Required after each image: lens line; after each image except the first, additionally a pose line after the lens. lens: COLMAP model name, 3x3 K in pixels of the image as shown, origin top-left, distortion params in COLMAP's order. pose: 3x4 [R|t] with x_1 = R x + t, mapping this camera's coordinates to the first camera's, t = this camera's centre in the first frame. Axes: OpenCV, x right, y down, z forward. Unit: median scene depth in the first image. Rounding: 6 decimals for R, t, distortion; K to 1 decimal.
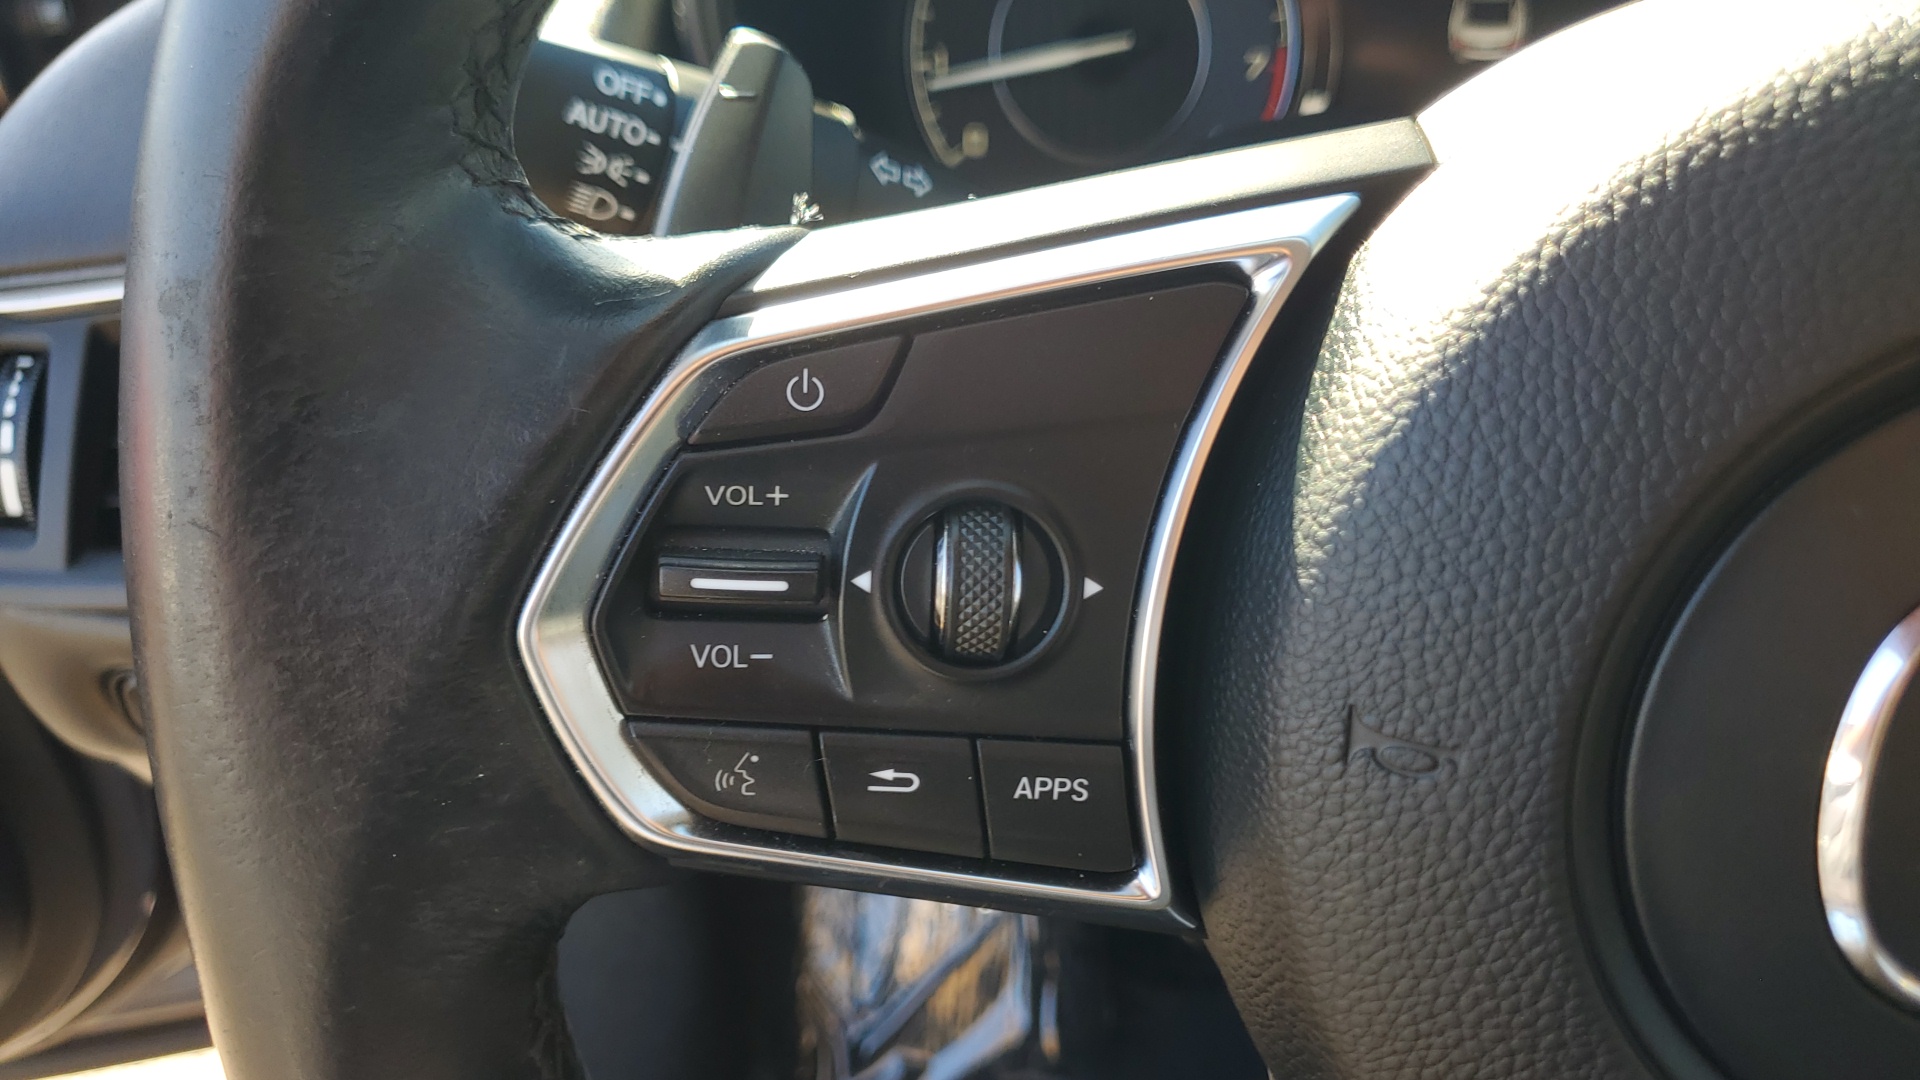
lens RADIAL K [[1552.1, 0, 991.8], [0, 1552.1, 539.2], [0, 0, 1]] dist [0.010055, 0.008836]
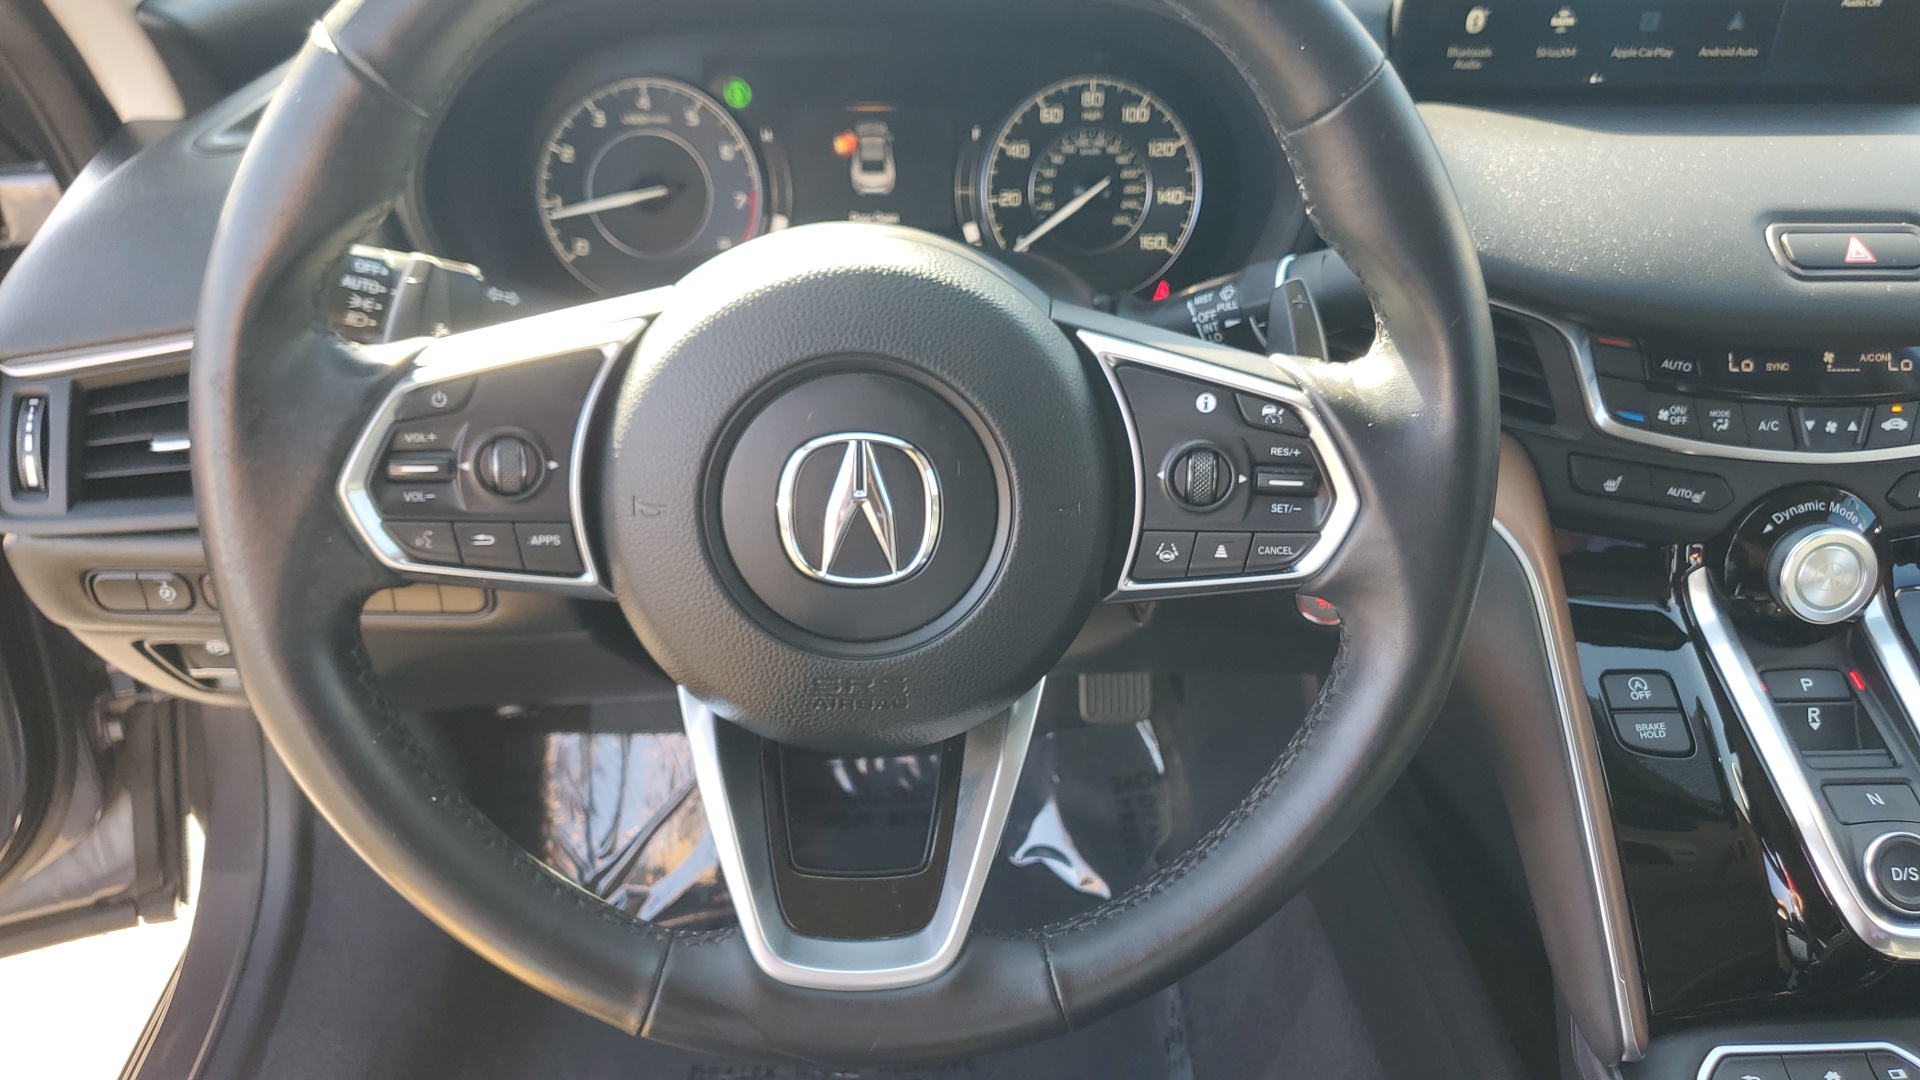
lens RADIAL K [[1552.1, 0, 991.8], [0, 1552.1, 539.2], [0, 0, 1]] dist [0.010055, 0.008836]
pose [[0.988917, -0.058140, 0.136613, 0.454716], [0.057264, 0.998306, 0.010335, 0.179764], [-0.136983, -0.002397, 0.990571, -1.873996]]
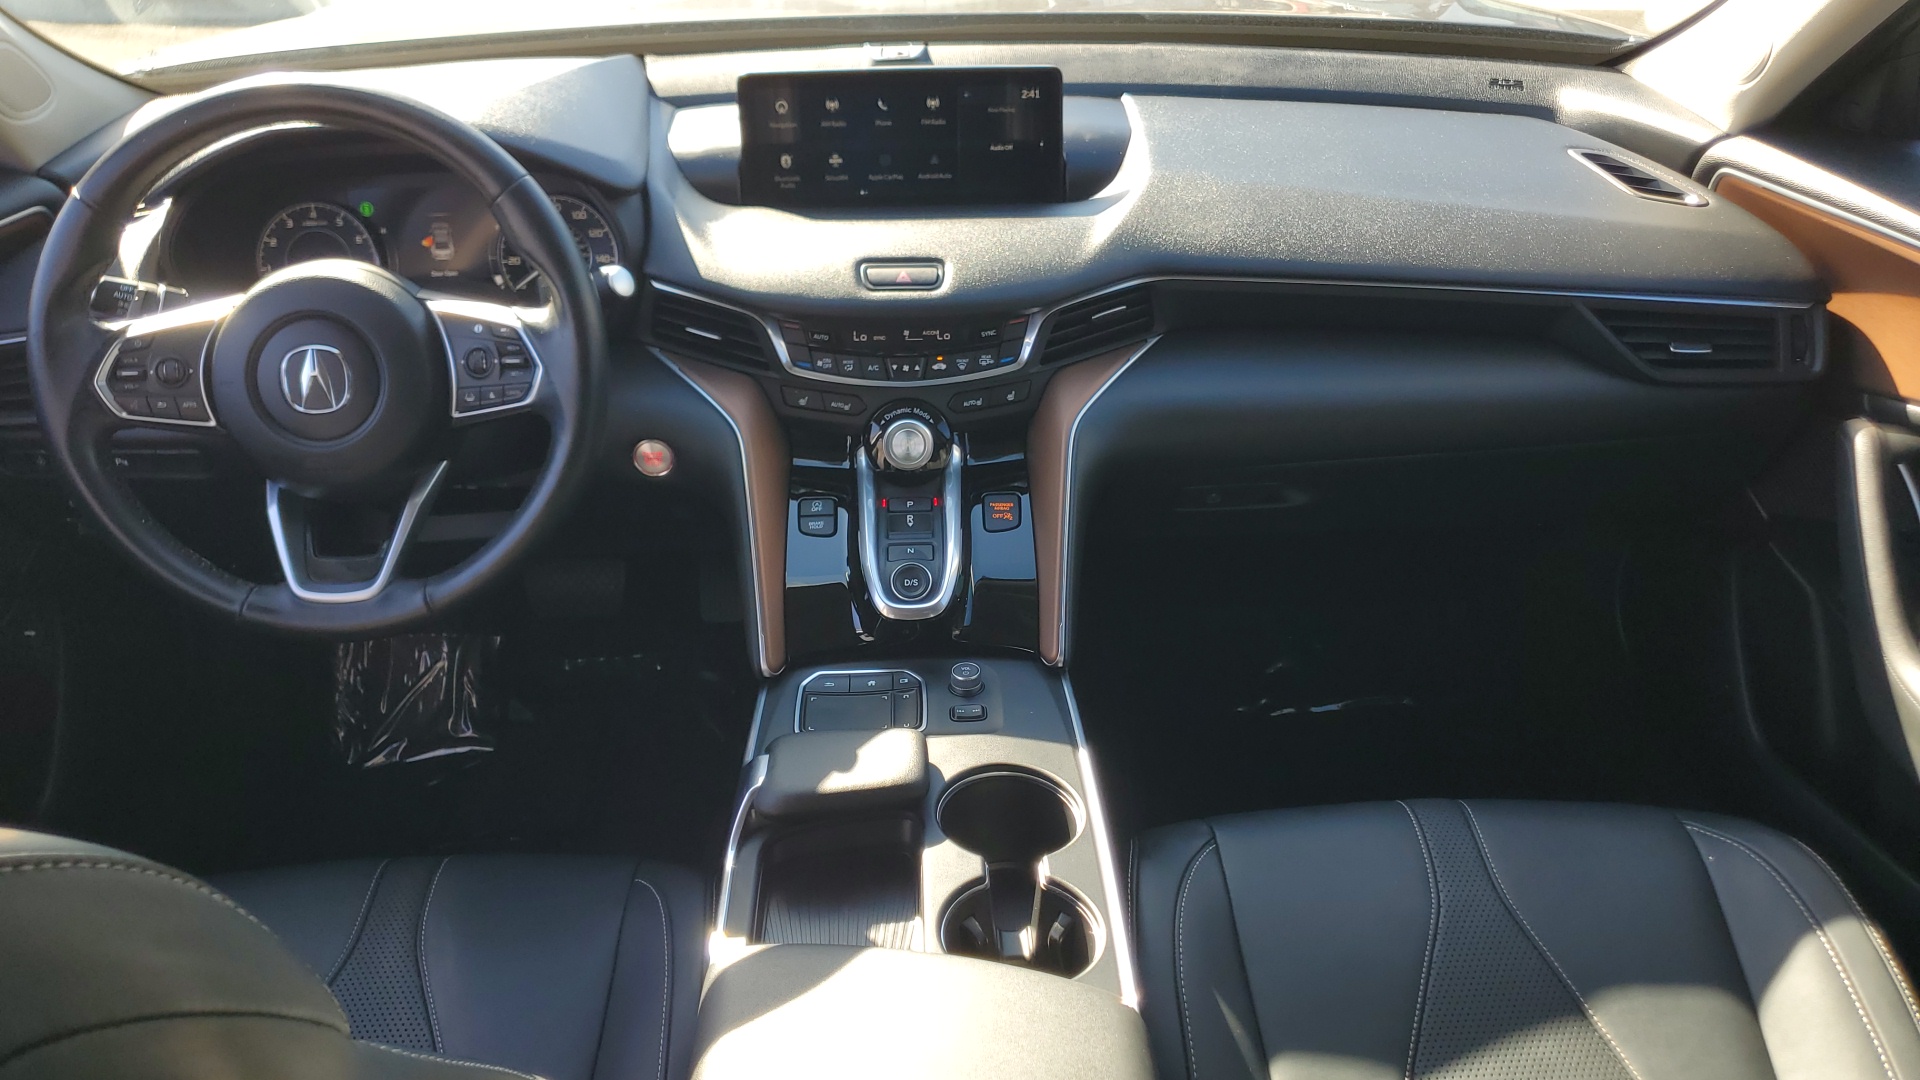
lens RADIAL K [[1581.1, 0, 978.7], [0, 1581.1, 554.3], [0, 0, 1]] dist [0.158091, -0.350381]
pose [[0.990347, -0.067813, 0.120886, 2.365150], [0.075979, 0.995036, -0.064269, 1.428623], [-0.115928, 0.072833, 0.990584, -5.723679]]
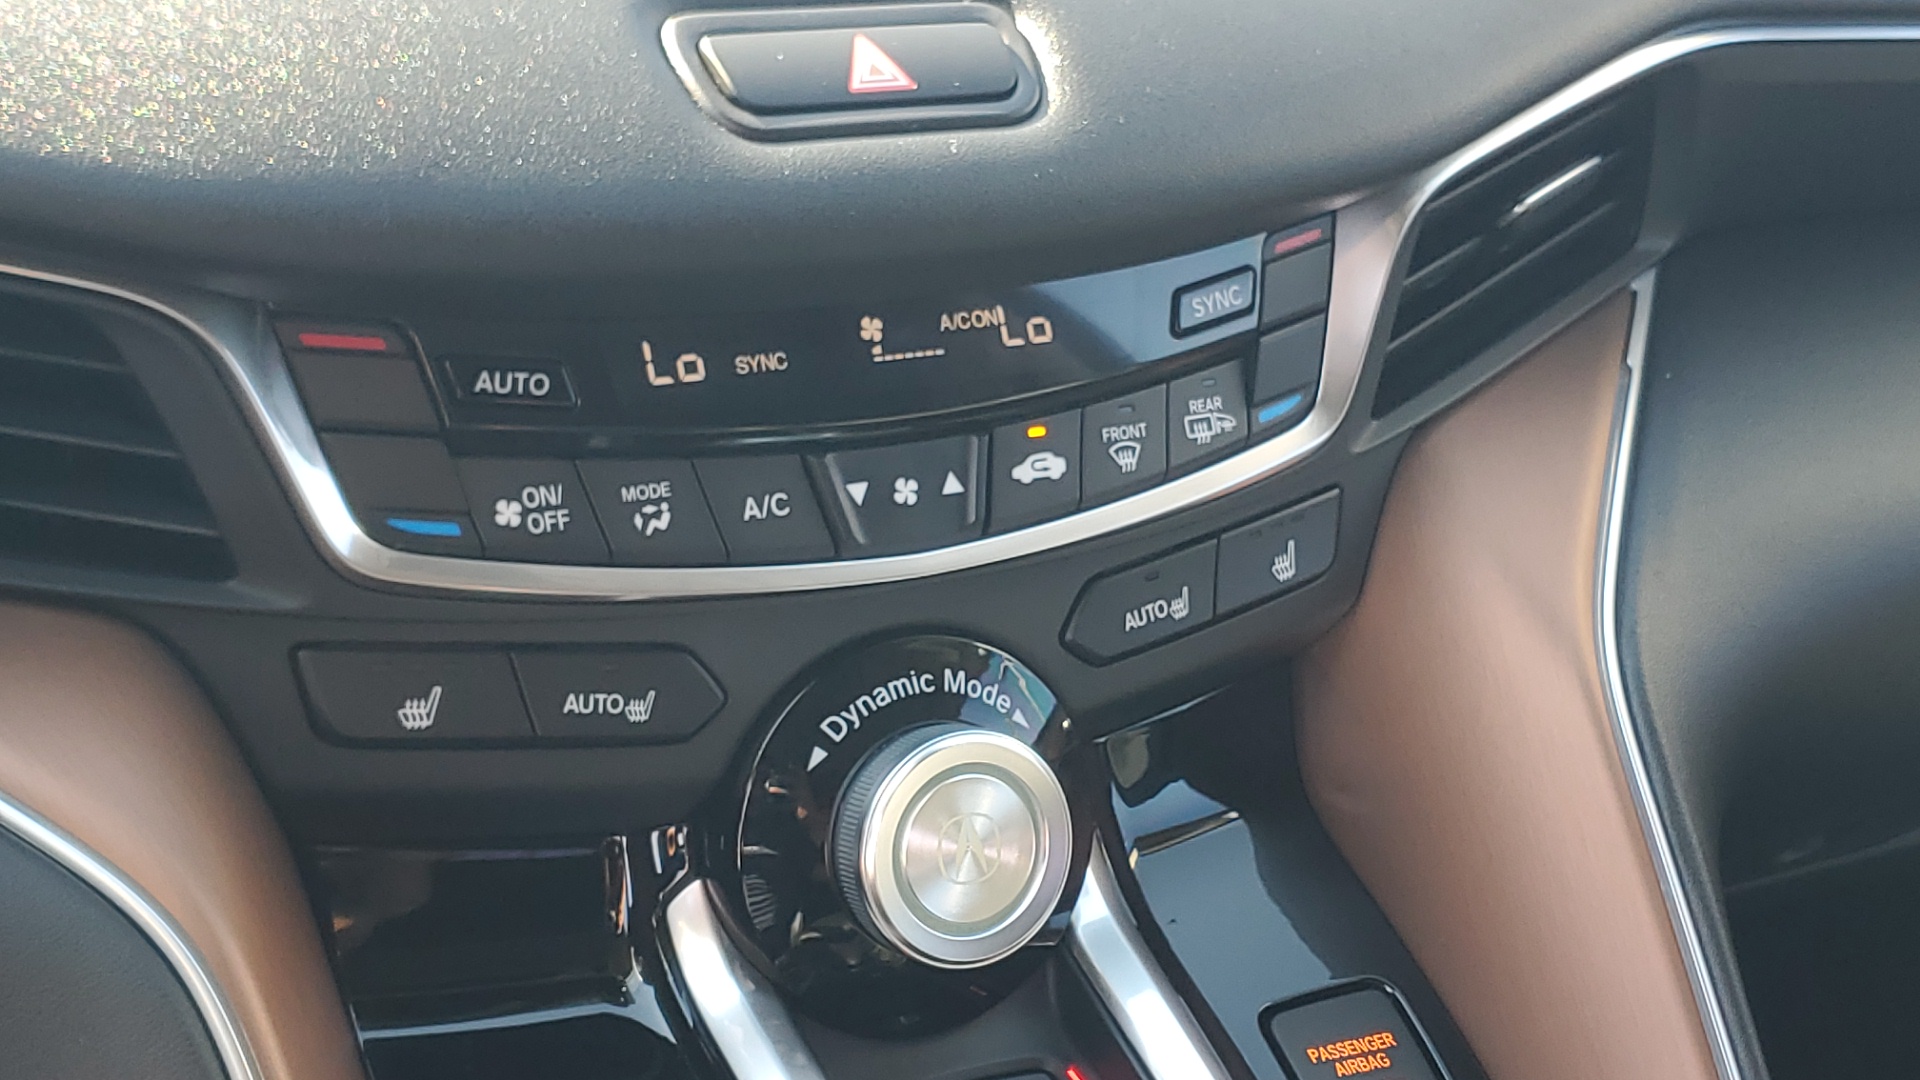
lens RADIAL K [[2980.2, 0, 1001.1], [0, 2980.2, 545.0], [0, 0, 1]] dist [0.266369, -0.909350]
pose [[0.819953, -0.165381, 0.548020, 1.420206], [0.229760, 0.971938, -0.050460, 0.288720], [-0.524297, 0.167288, 0.834942, -0.960608]]
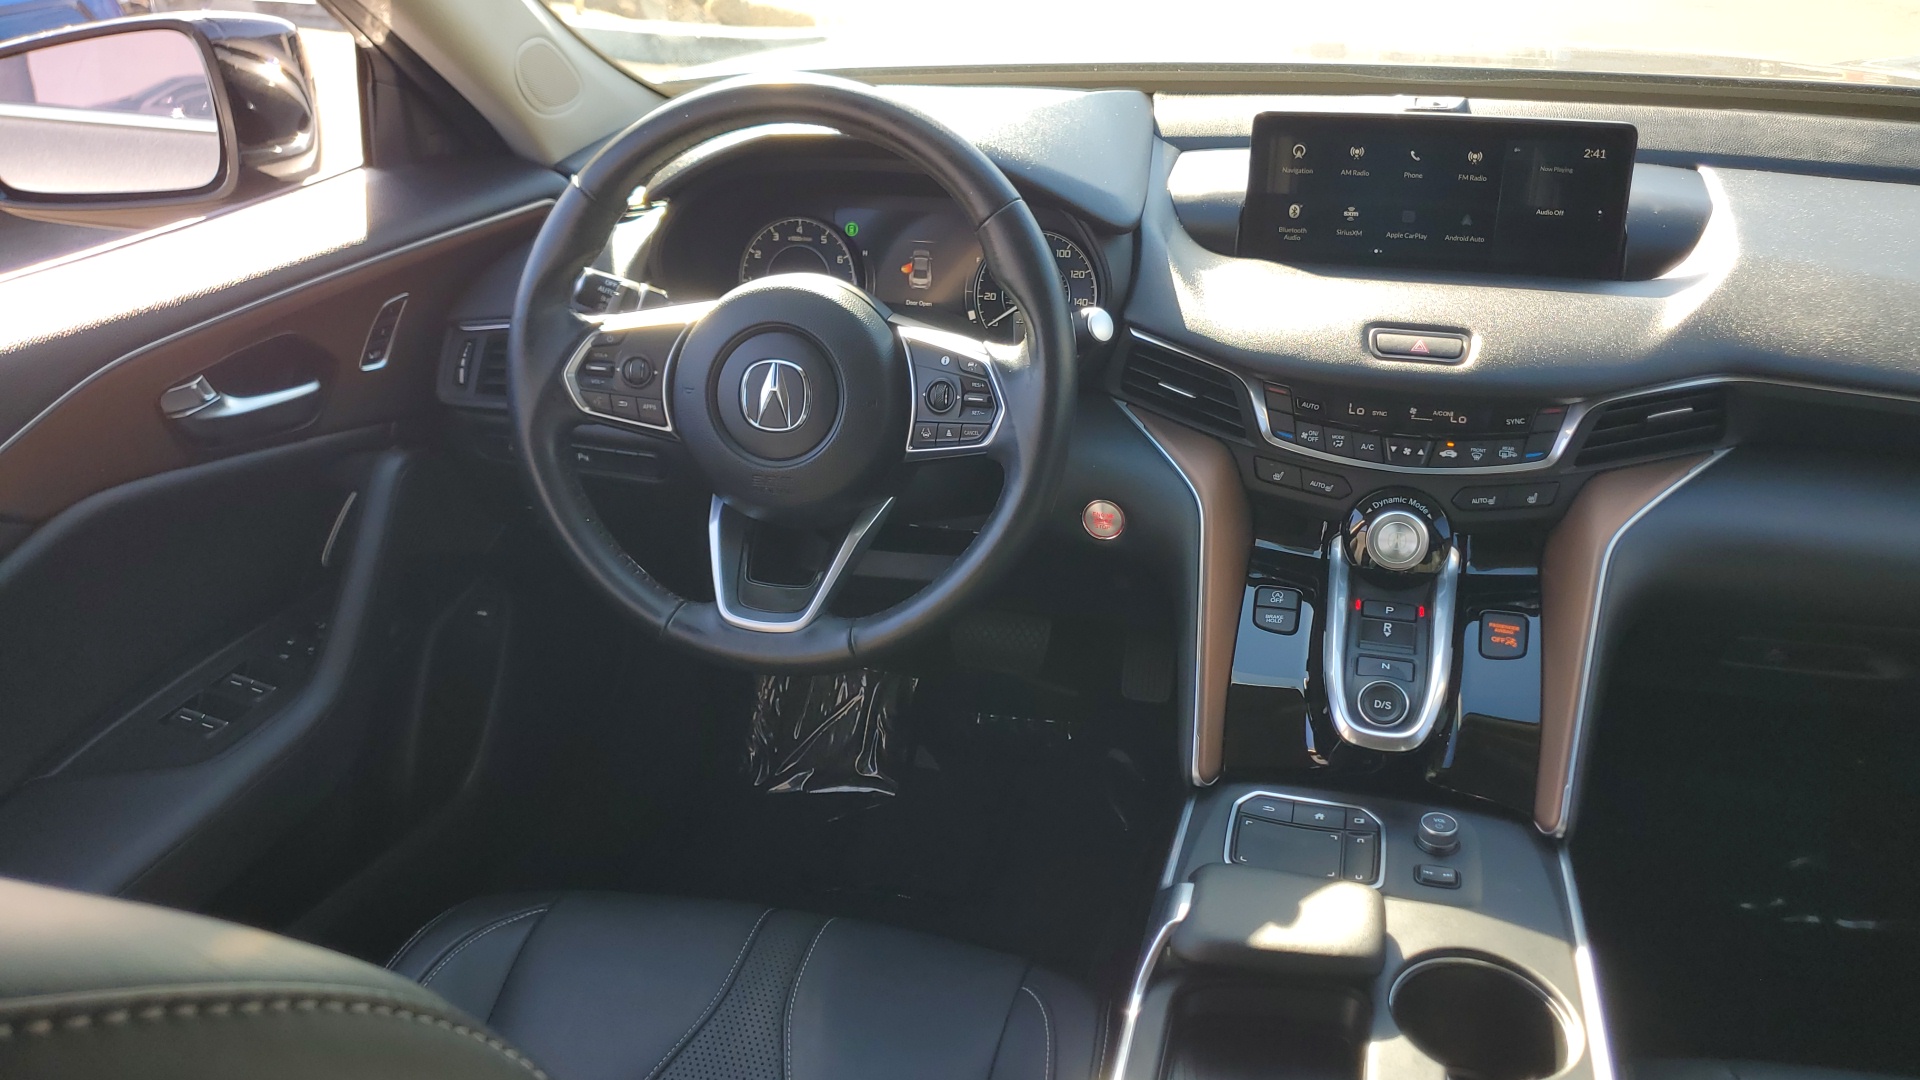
lens RADIAL K [[1581.1, 0, 978.7], [0, 1581.1, 554.3], [0, 0, 1]] dist [0.158091, -0.350381]
pose [[0.987745, 0.070512, -0.139242, 2.212726], [-0.085645, 0.990686, -0.105861, 1.286777], [0.130480, 0.116489, 0.984584, -4.854502]]
